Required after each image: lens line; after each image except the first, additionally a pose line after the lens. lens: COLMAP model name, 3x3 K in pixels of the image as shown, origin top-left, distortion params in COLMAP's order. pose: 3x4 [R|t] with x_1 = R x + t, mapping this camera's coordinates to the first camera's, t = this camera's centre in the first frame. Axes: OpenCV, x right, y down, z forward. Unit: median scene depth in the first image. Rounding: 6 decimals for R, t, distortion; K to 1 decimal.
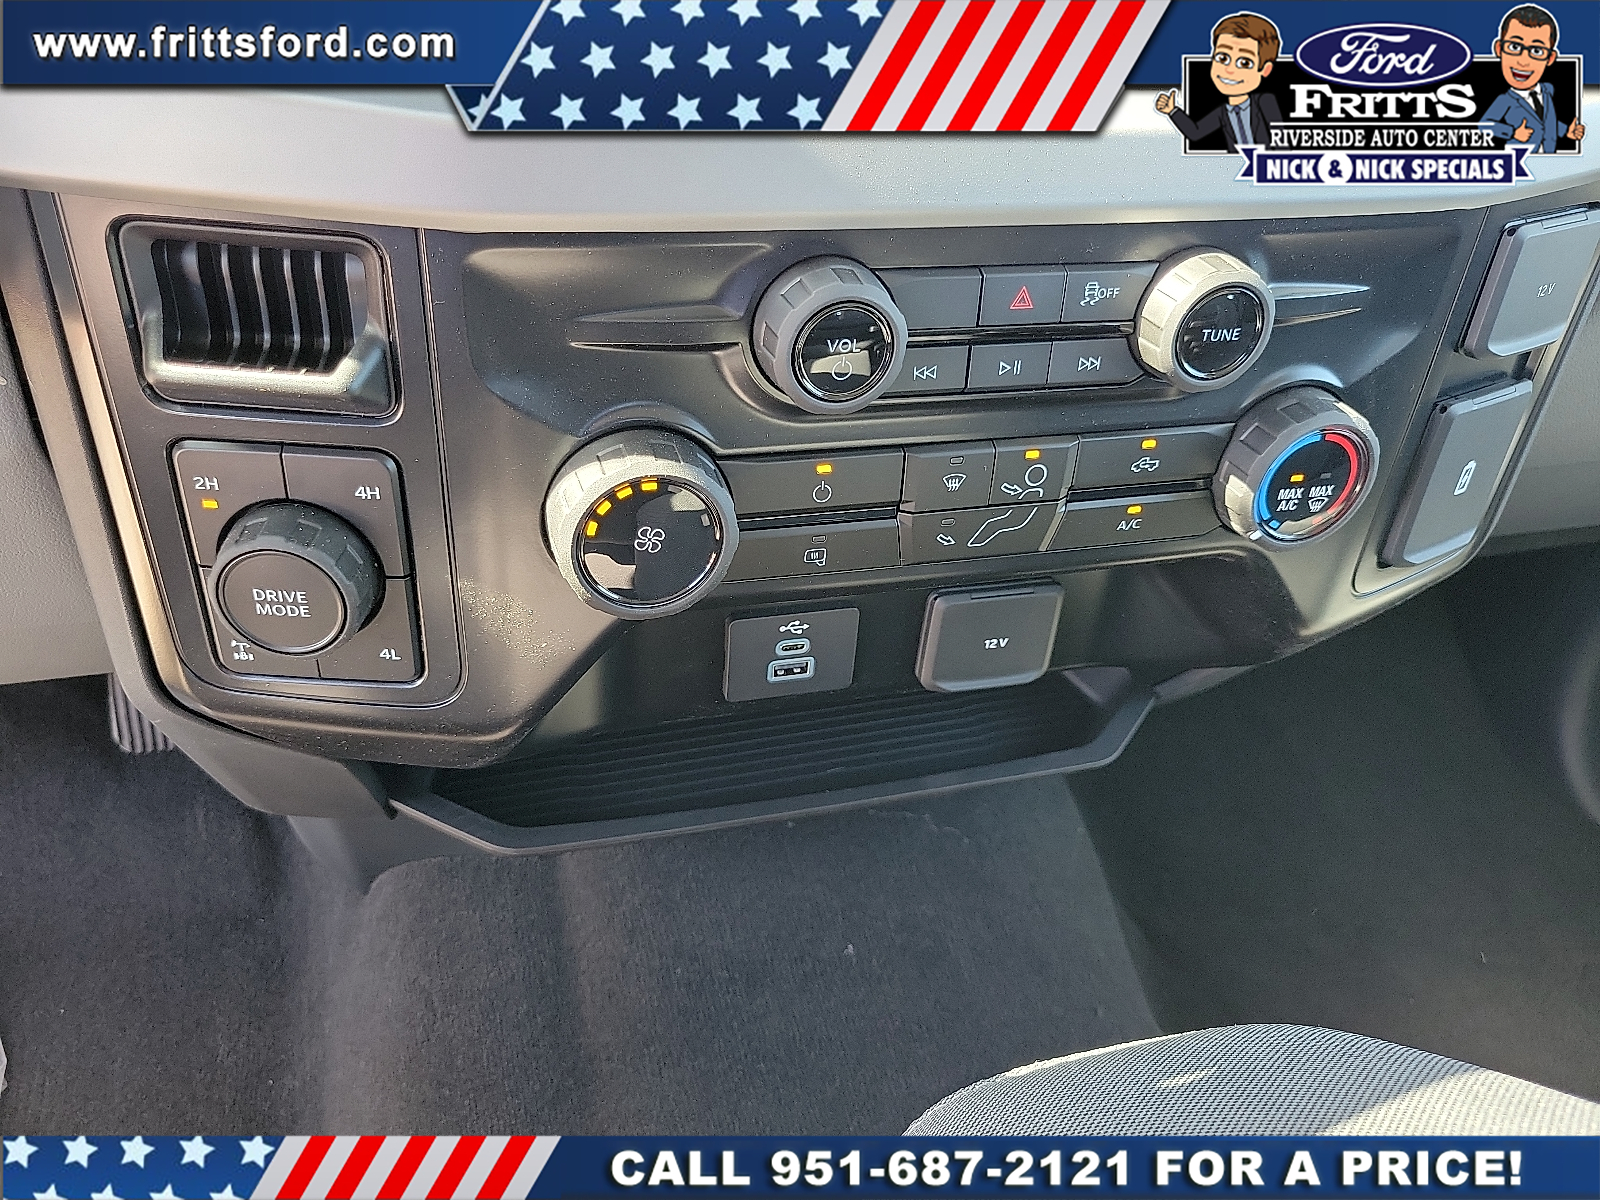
lens RADIAL K [[1212.5, 0, 797.1], [0, 1212.5, 597.2], [0, 0, 1]] dist [0.029251, -0.003854]
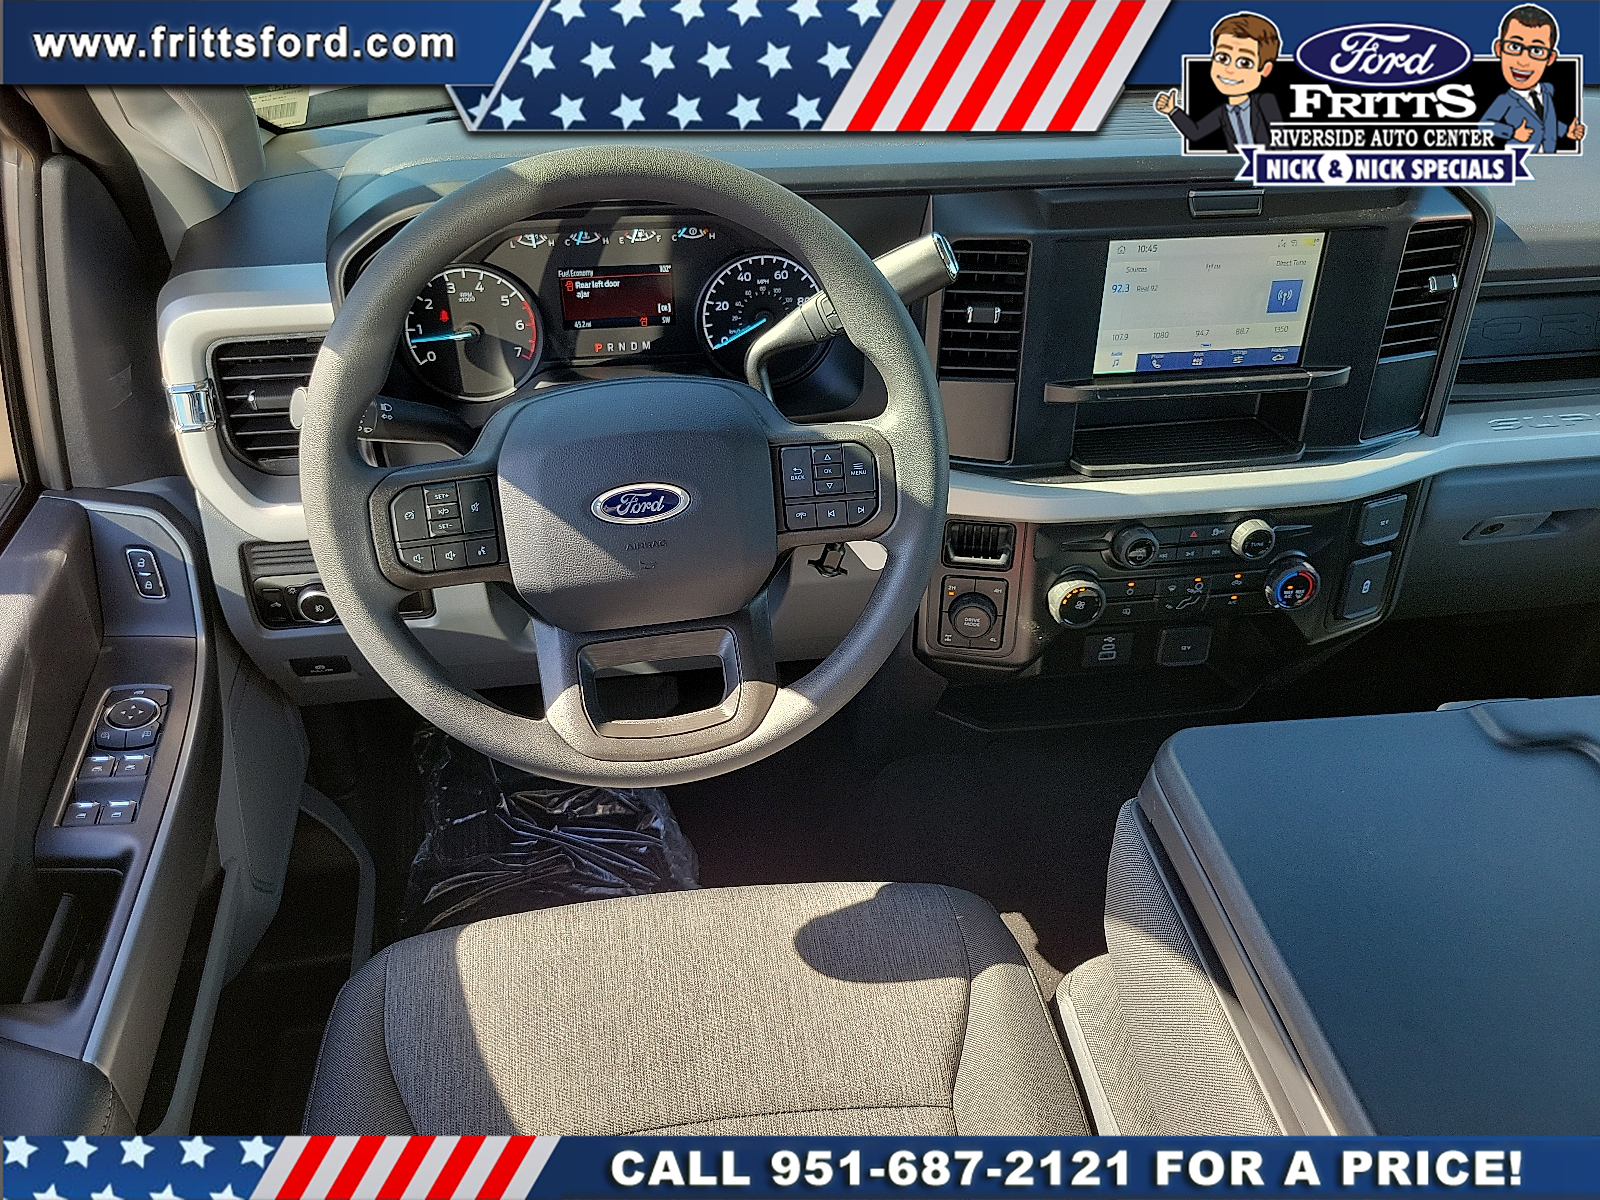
lens RADIAL K [[1212.5, 0, 793.7], [0, 1212.5, 597.7], [0, 0, 1]] dist [0.029251, -0.003854]
pose [[0.988753, 0.007923, -0.149351, -0.357234], [-0.018207, 0.997545, -0.067623, 0.155614], [0.148448, 0.069582, 0.986469, -2.182024]]
